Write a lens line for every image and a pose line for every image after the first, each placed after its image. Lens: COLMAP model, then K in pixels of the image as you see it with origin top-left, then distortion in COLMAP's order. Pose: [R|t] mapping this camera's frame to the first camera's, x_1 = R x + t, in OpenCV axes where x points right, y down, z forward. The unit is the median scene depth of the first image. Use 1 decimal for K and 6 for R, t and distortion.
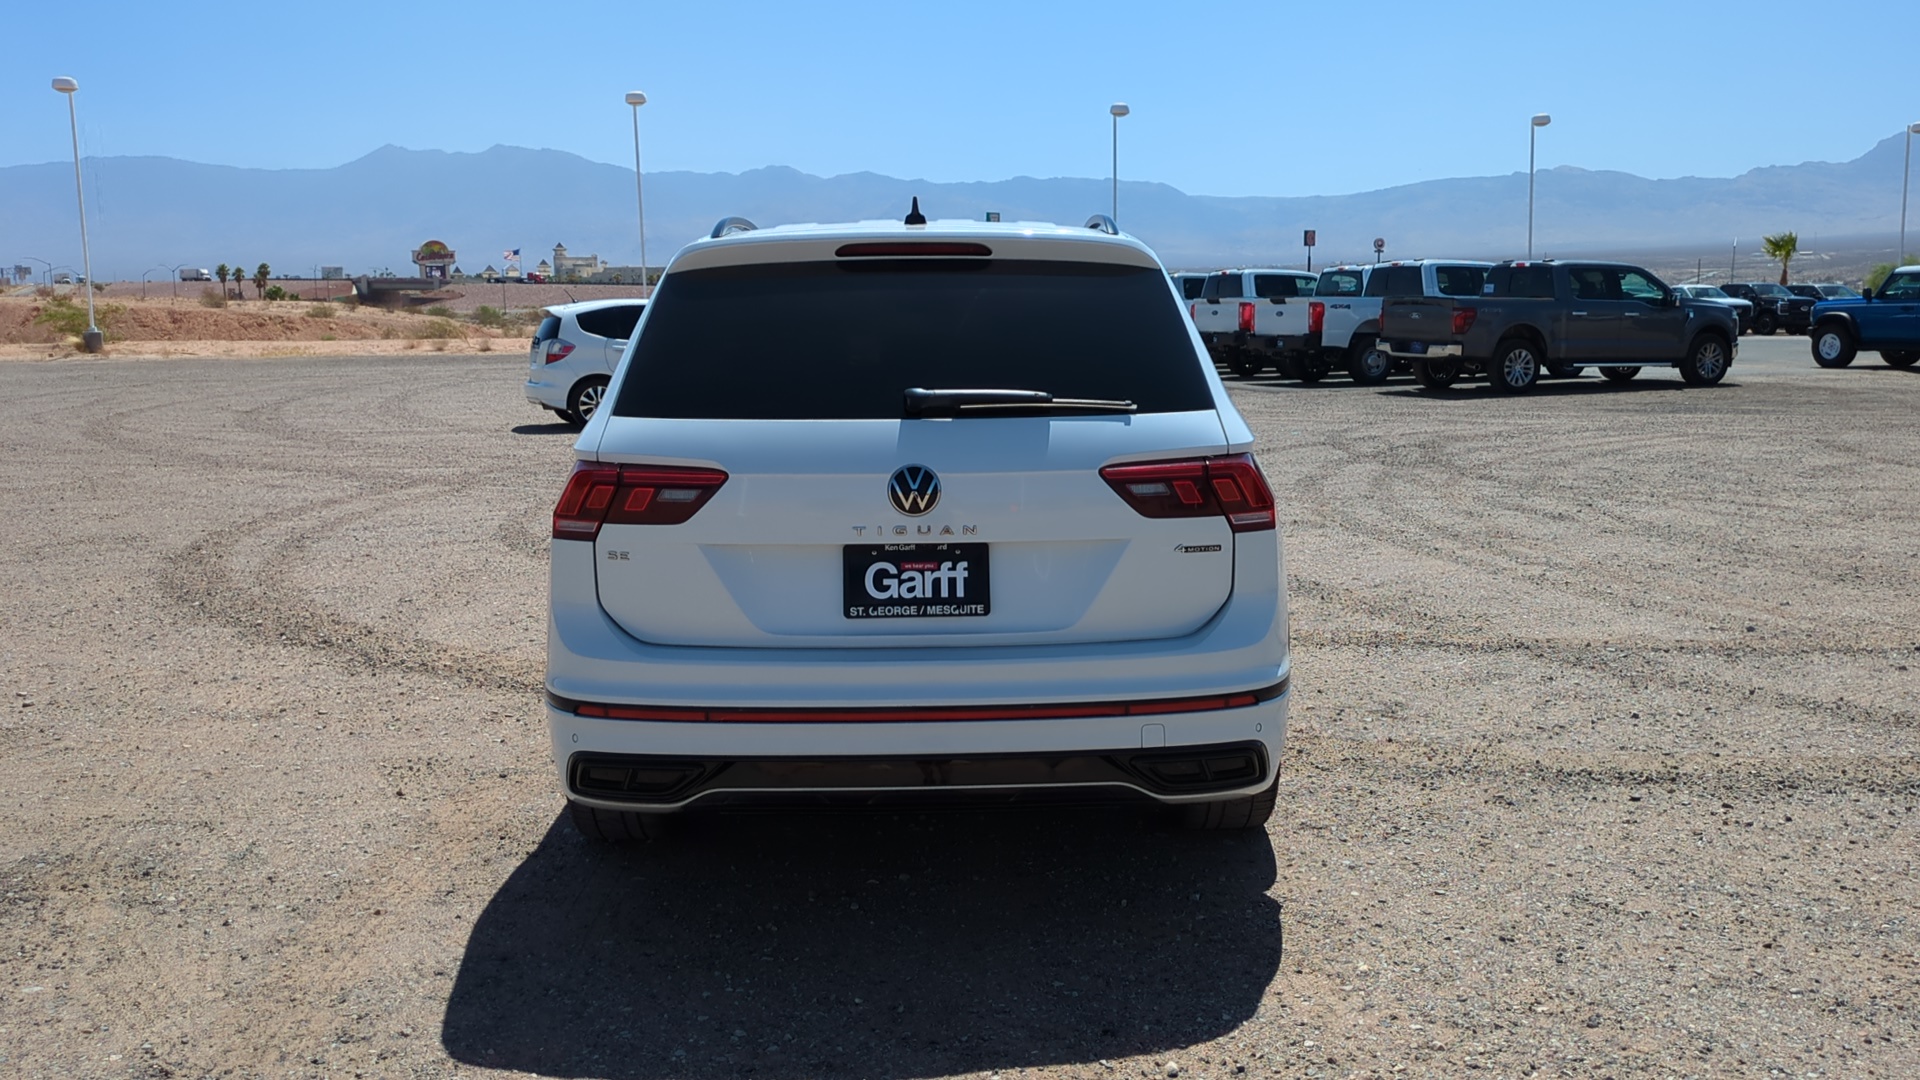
lens RADIAL K [[1647.7, 0, 980.1], [0, 1647.7, 531.8], [0, 0, 1]] dist [0.057174, -0.055089]
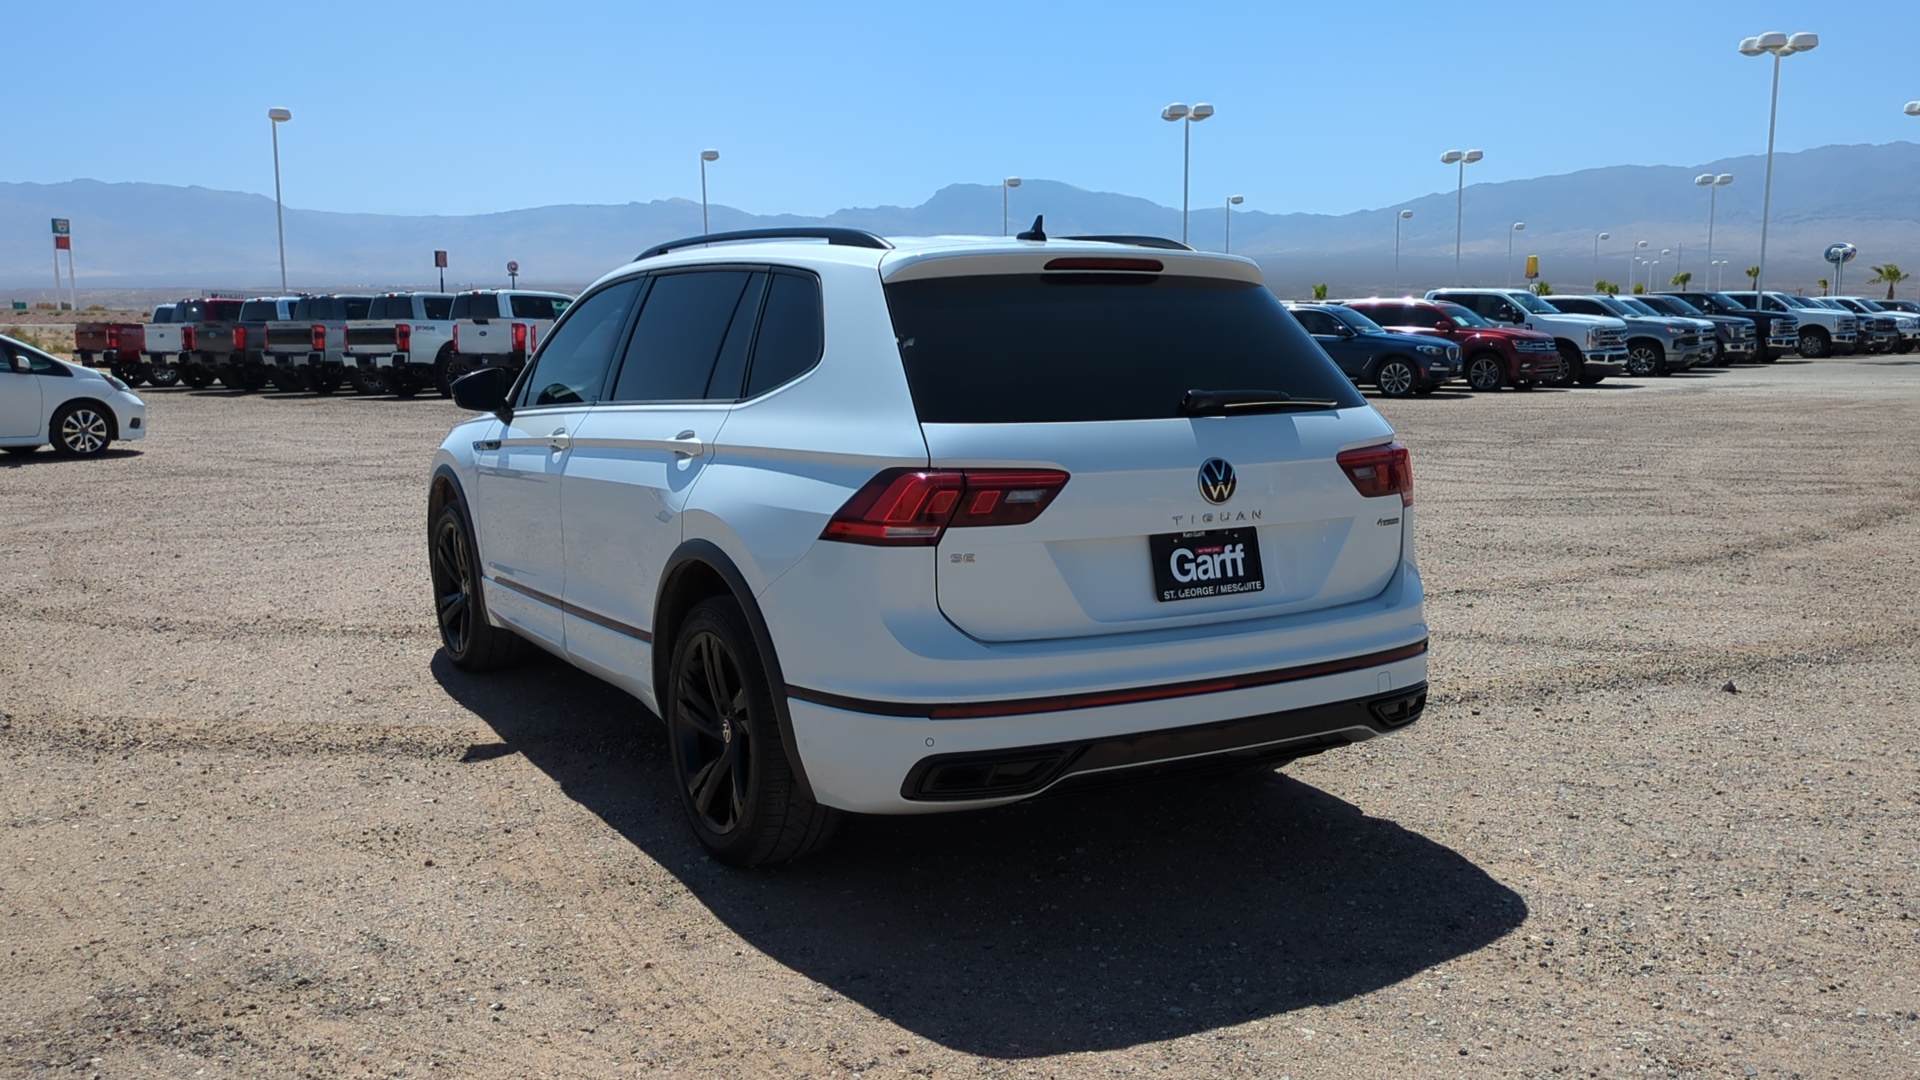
lens RADIAL K [[1647.7, 0, 984.9], [0, 1647.7, 532.1], [0, 0, 1]] dist [0.057174, -0.055089]
pose [[0.872992, -0.055941, 0.484515, -0.693823], [0.062705, 0.998030, 0.002250, -0.003228], [-0.483687, 0.028417, 0.874780, 0.102181]]
